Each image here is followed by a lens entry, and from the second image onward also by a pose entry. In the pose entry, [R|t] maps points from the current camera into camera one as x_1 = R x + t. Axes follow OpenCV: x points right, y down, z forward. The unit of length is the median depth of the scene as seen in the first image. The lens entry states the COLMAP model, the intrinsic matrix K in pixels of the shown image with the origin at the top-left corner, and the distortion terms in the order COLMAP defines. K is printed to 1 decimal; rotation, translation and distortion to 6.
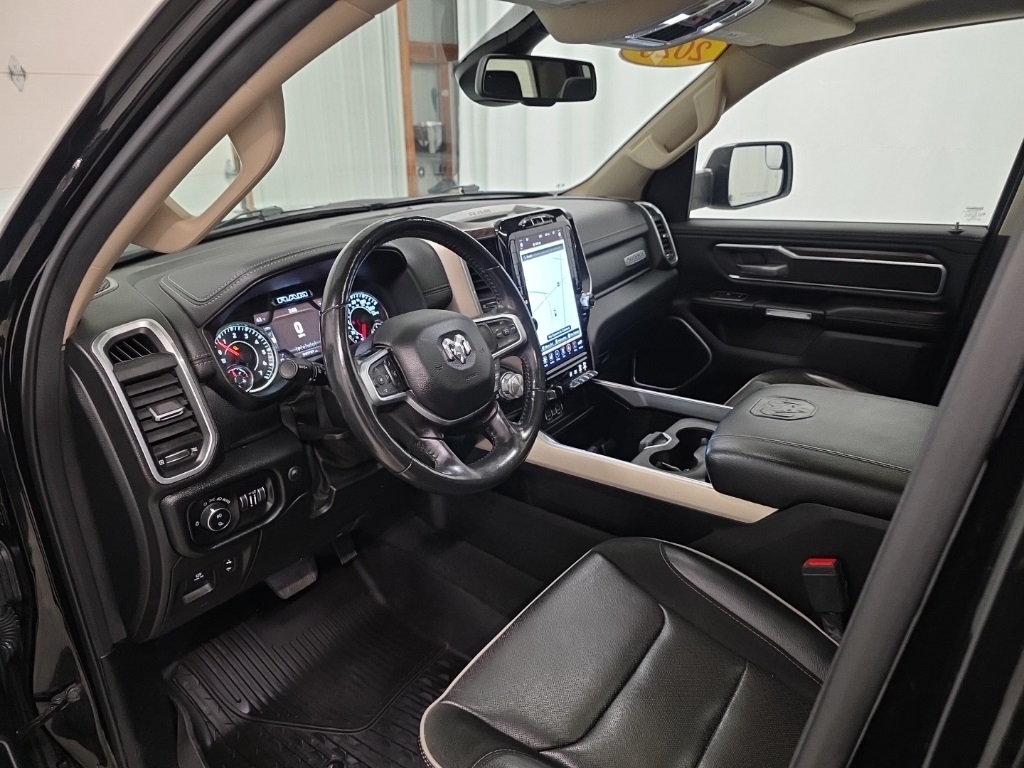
lens RADIAL K [[697.9, 0, 512.0], [0, 697.9, 384.0], [0, 0, 1]] dist [0.052038, -0.057121]
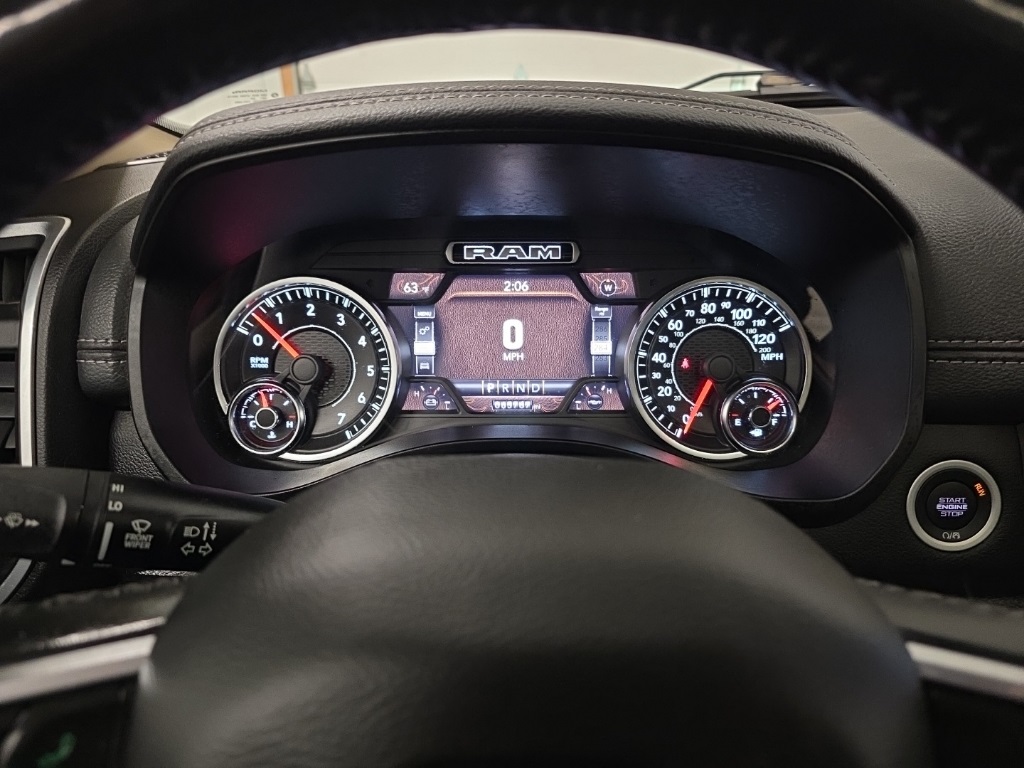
lens RADIAL K [[697.9, 0, 512.0], [0, 697.9, 384.0], [0, 0, 1]] dist [0.052038, -0.057121]
pose [[0.575141, 0.362715, -0.733247, -0.017621], [-0.295129, 0.927967, 0.227545, -0.130995], [0.762962, 0.085532, 0.640759, 0.707722]]
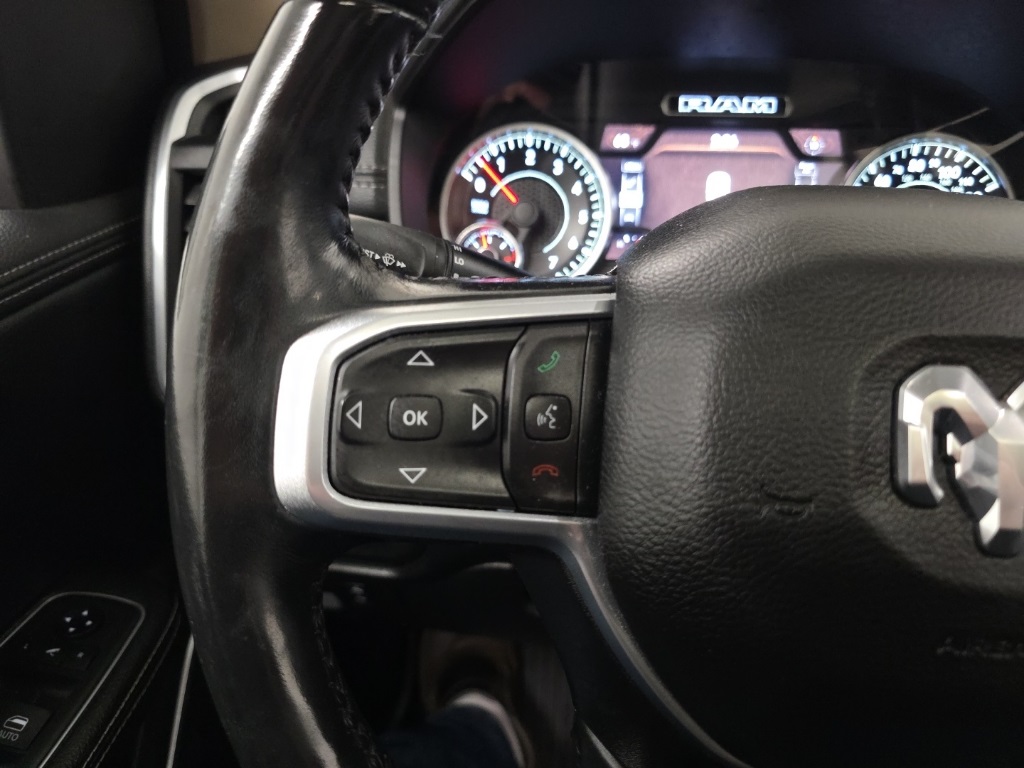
lens RADIAL K [[696.0, 0, 510.4], [0, 696.0, 371.4], [0, 0, 1]] dist [0.055807, -0.060273]
pose [[0.510571, 0.417282, -0.751793, -0.021659], [-0.322370, 0.903467, 0.282534, -0.057419], [0.797116, 0.098102, 0.595803, 0.634220]]
